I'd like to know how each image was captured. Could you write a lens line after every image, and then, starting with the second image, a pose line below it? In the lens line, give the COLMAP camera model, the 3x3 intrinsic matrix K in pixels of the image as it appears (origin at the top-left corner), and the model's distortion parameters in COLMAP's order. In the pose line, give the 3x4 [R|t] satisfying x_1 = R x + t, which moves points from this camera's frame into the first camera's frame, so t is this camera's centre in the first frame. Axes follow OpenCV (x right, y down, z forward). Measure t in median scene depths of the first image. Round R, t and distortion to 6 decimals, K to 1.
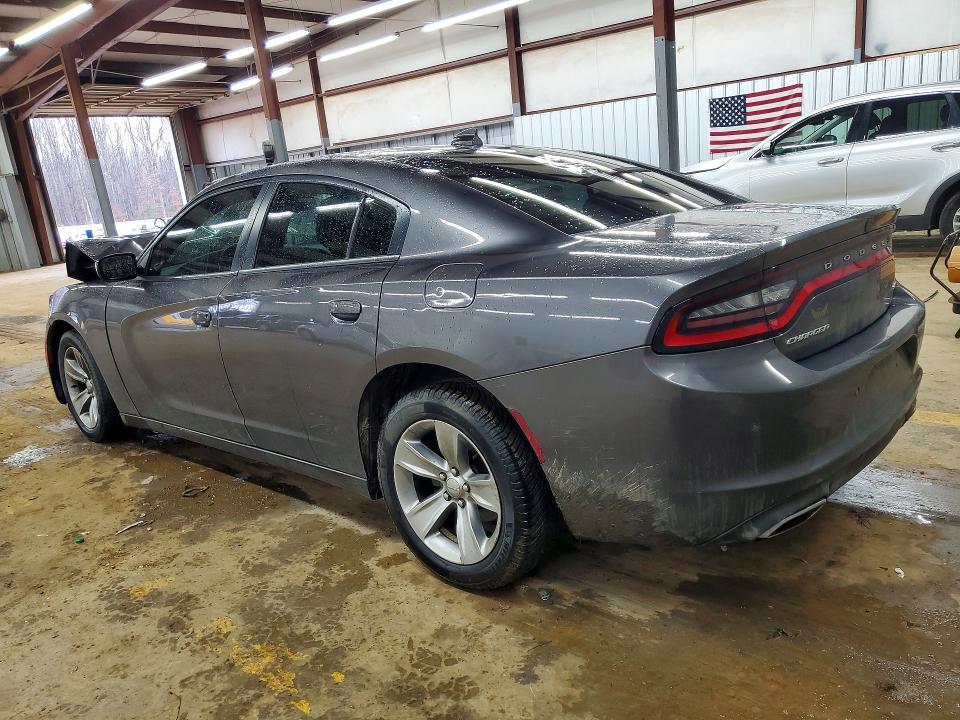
lens RADIAL K [[676.0, 0, 480.0], [0, 676.0, 360.0], [0, 0, 1]] dist [0.011827, 0.004108]
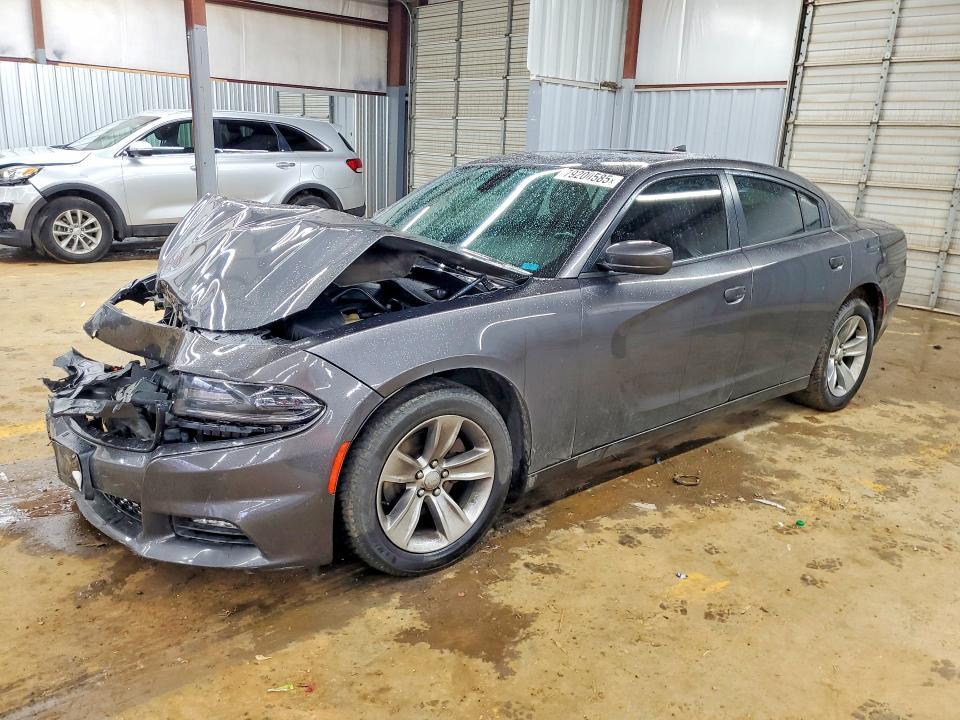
lens RADIAL K [[747.2, 0, 480.0], [0, 747.2, 360.0], [0, 0, 1]] dist [-0.001670, -0.003223]
pose [[0.194066, -0.160942, 0.967696, -1.670882], [0.209930, 0.970411, 0.119293, -0.165728], [-0.958263, 0.179998, 0.222110, 1.190451]]
